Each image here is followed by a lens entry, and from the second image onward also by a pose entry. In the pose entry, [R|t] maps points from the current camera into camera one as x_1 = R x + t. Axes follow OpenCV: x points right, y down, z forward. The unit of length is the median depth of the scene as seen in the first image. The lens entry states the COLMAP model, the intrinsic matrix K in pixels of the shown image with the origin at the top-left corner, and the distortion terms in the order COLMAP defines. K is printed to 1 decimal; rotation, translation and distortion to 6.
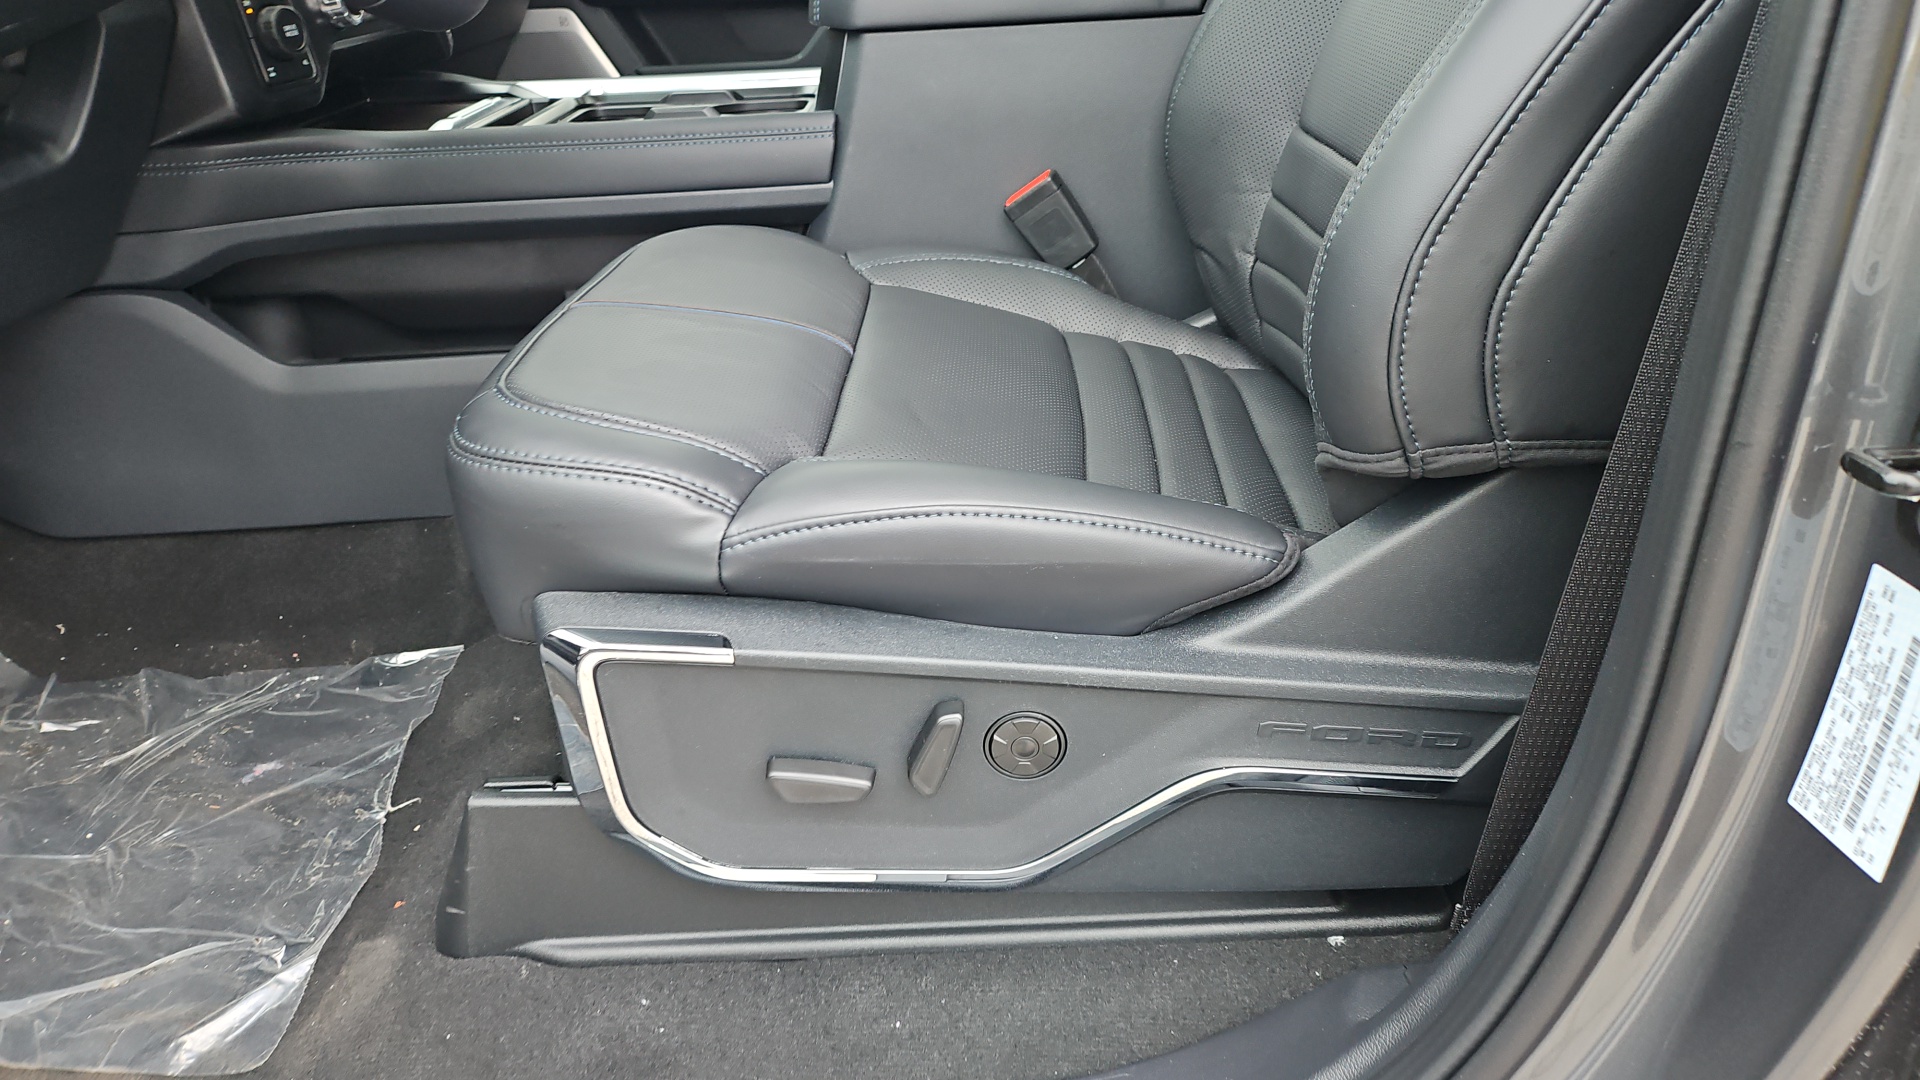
lens RADIAL K [[1400.6, 0, 966.0], [0, 1400.6, 534.3], [0, 0, 1]] dist [0.040855, -0.052256]
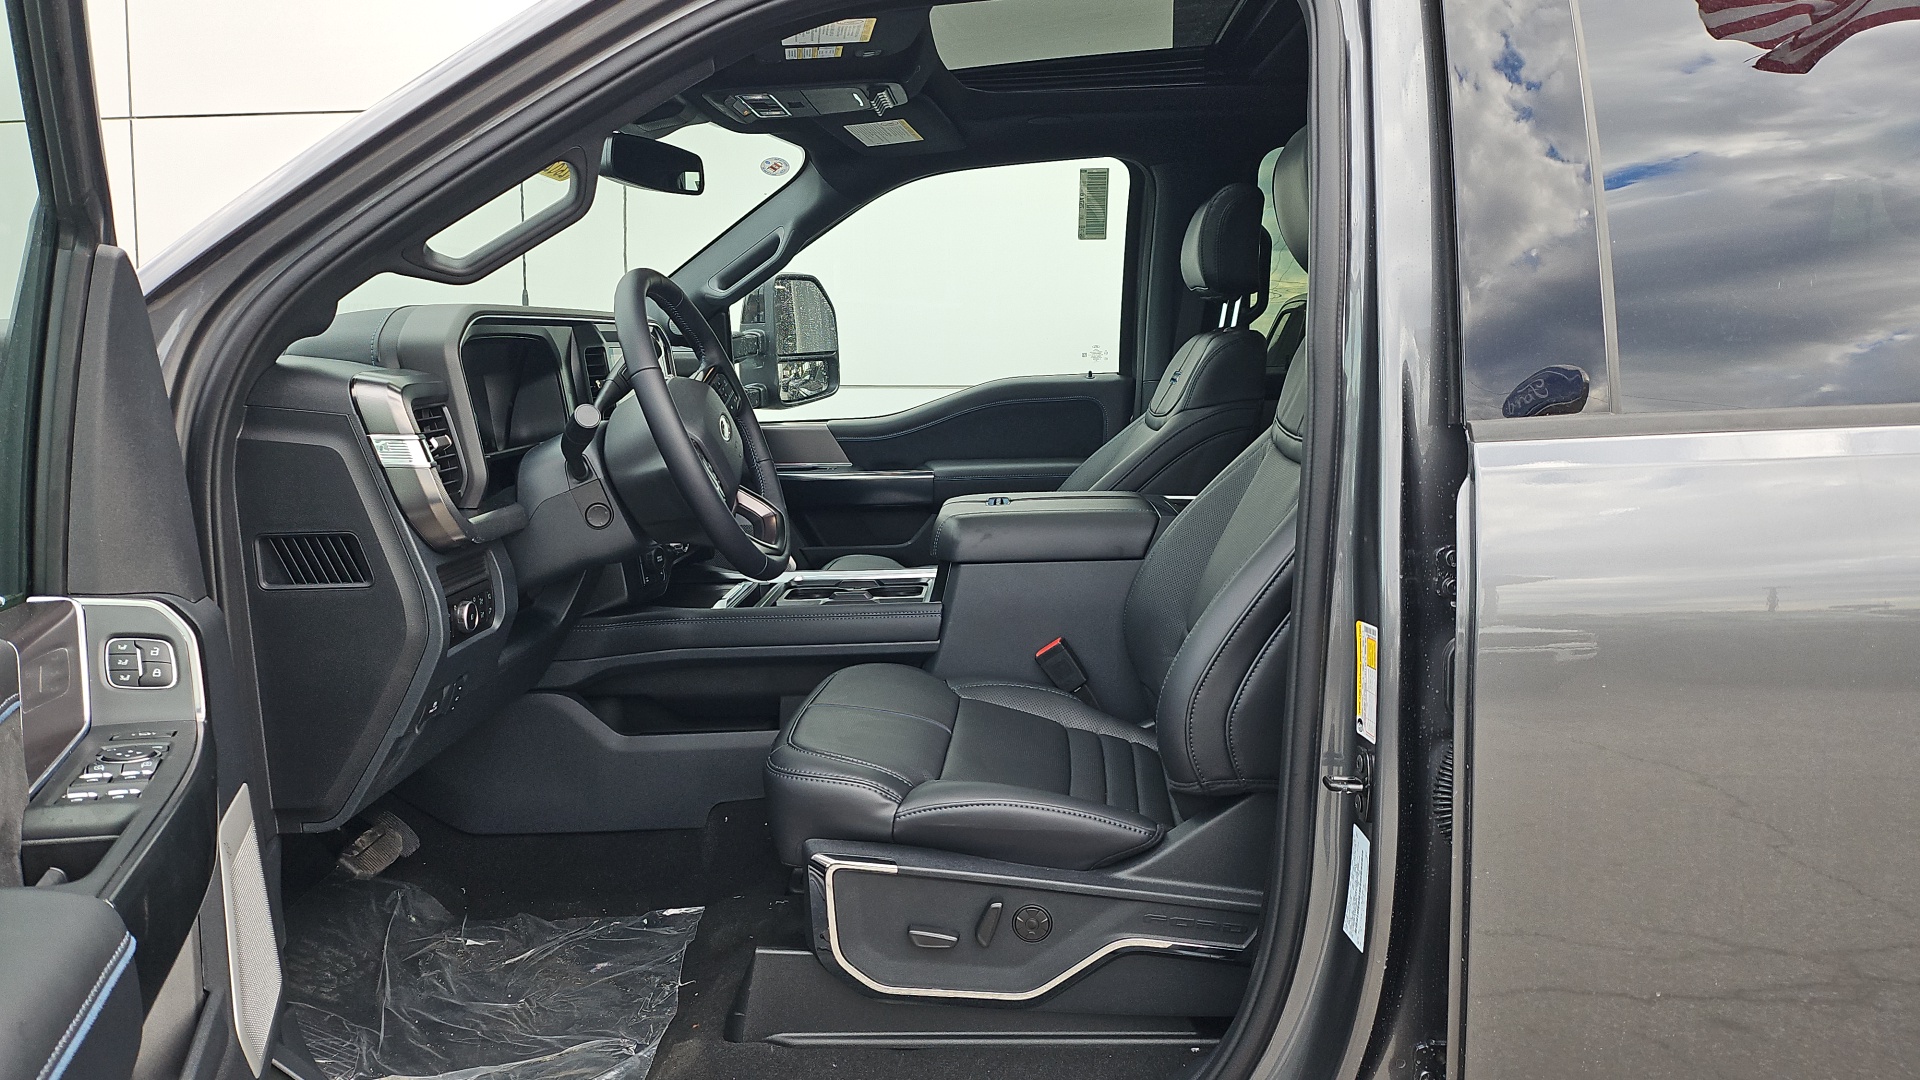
lens RADIAL K [[1400.6, 0, 966.0], [0, 1400.6, 534.3], [0, 0, 1]] dist [0.040855, -0.052256]
pose [[0.998694, 0.023802, -0.045216, 0.019068], [-0.035610, 0.958815, -0.281791, 0.143119], [0.036647, 0.283033, 0.958410, -0.885580]]
